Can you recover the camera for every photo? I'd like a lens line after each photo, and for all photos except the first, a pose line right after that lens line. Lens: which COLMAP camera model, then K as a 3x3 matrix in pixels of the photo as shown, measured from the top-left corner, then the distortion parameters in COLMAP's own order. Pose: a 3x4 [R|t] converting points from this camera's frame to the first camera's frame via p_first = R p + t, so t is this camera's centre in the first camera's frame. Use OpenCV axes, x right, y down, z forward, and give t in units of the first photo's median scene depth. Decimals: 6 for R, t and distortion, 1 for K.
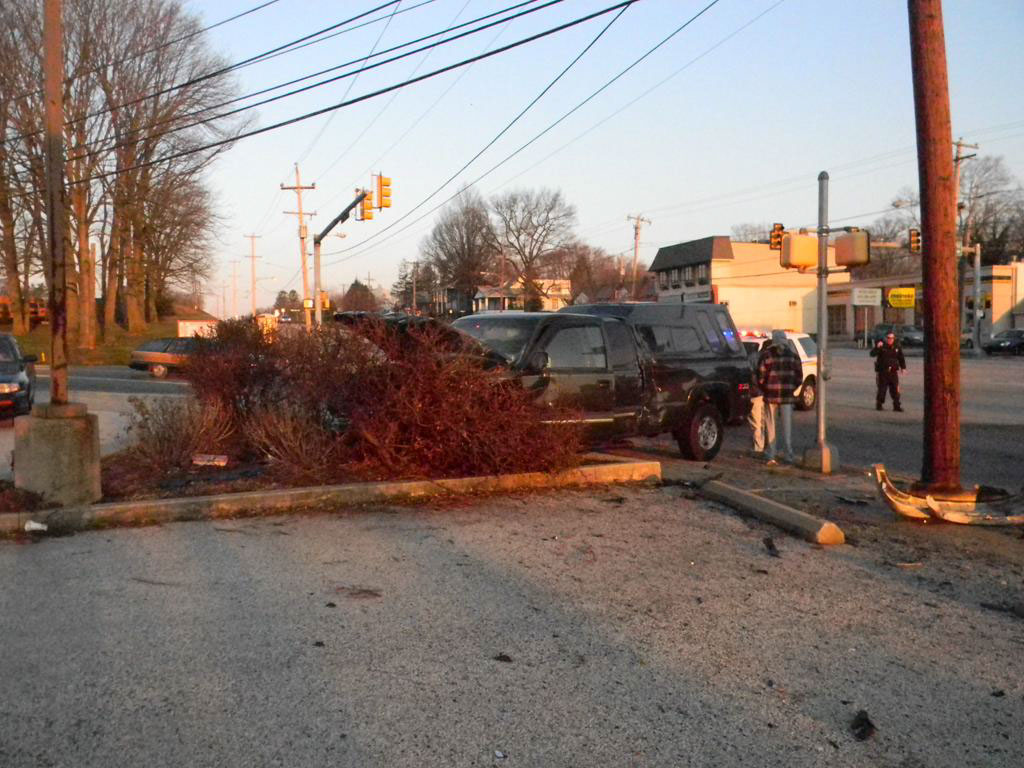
lens RADIAL K [[823.2, 0, 512.0], [0, 823.2, 384.0], [0, 0, 1]] dist [0.026479, -0.047105]
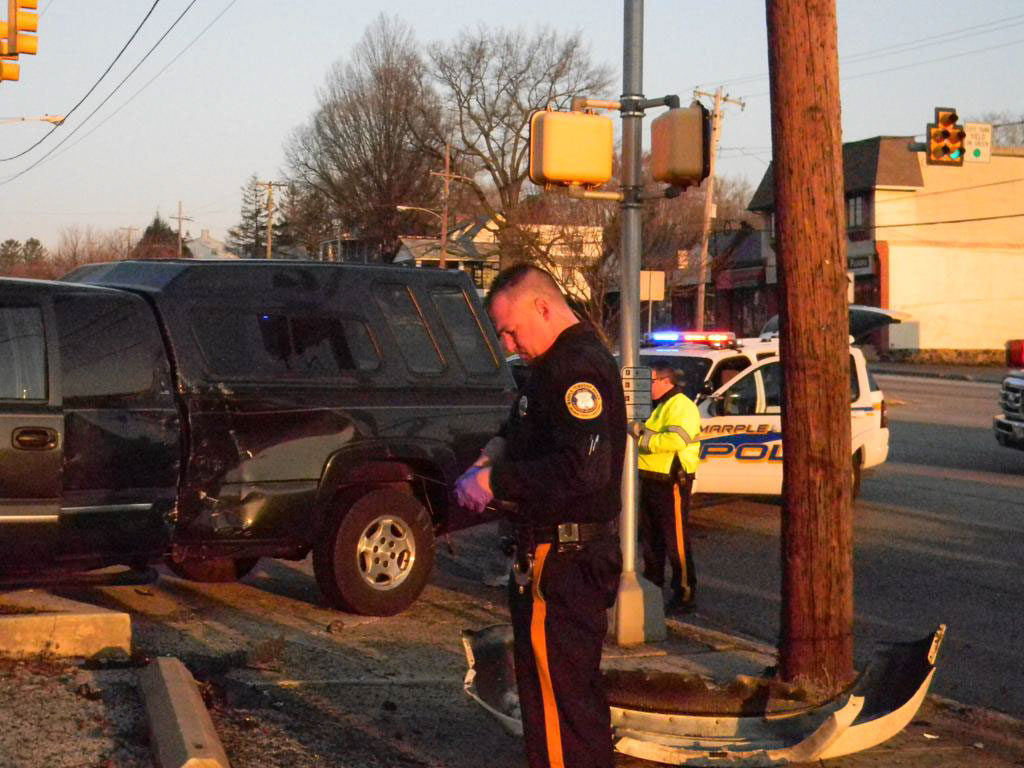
lens RADIAL K [[1780.4, 0, 512.0], [0, 1780.4, 384.0], [0, 0, 1]] dist [-0.018185, -0.064306]
pose [[0.999861, 0.016647, -0.001075, 0.037779], [-0.016675, 0.999179, -0.036930, 0.000348], [0.000459, 0.036943, 0.999317, 0.004642]]
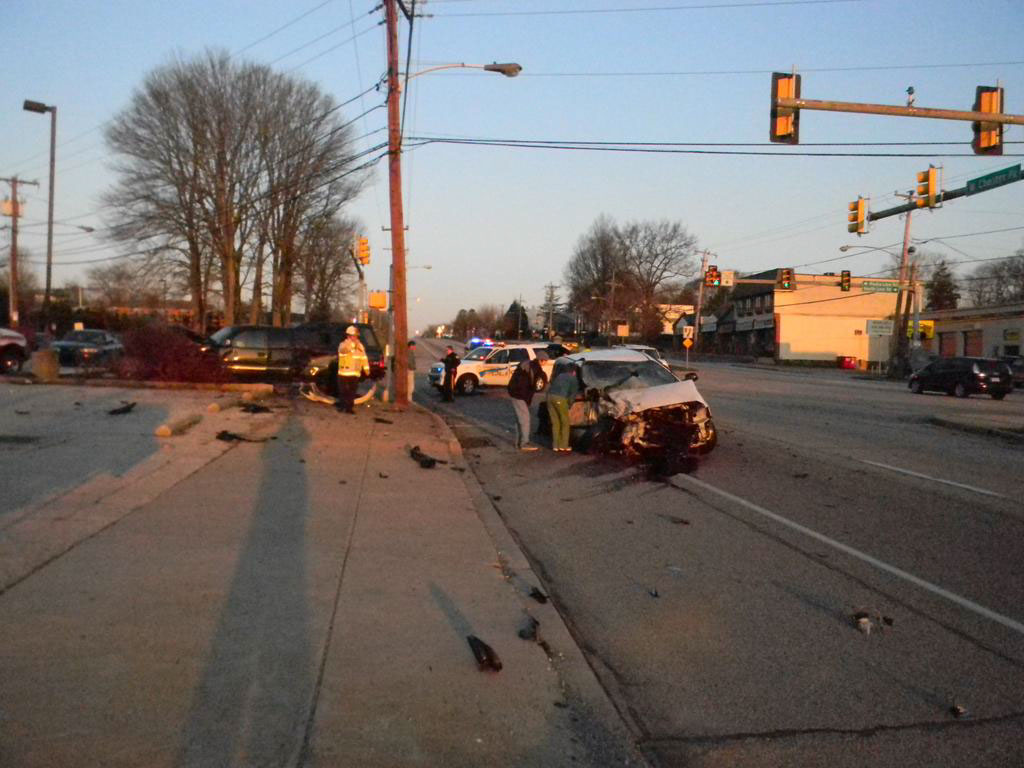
lens RADIAL K [[823.2, 0, 512.0], [0, 823.2, 384.0], [0, 0, 1]] dist [0.026479, -0.047105]
pose [[0.973853, 0.042222, -0.223221, 0.141573], [-0.047941, 0.998645, -0.020261, 0.010594], [0.222063, 0.030433, 0.974557, -0.123651]]
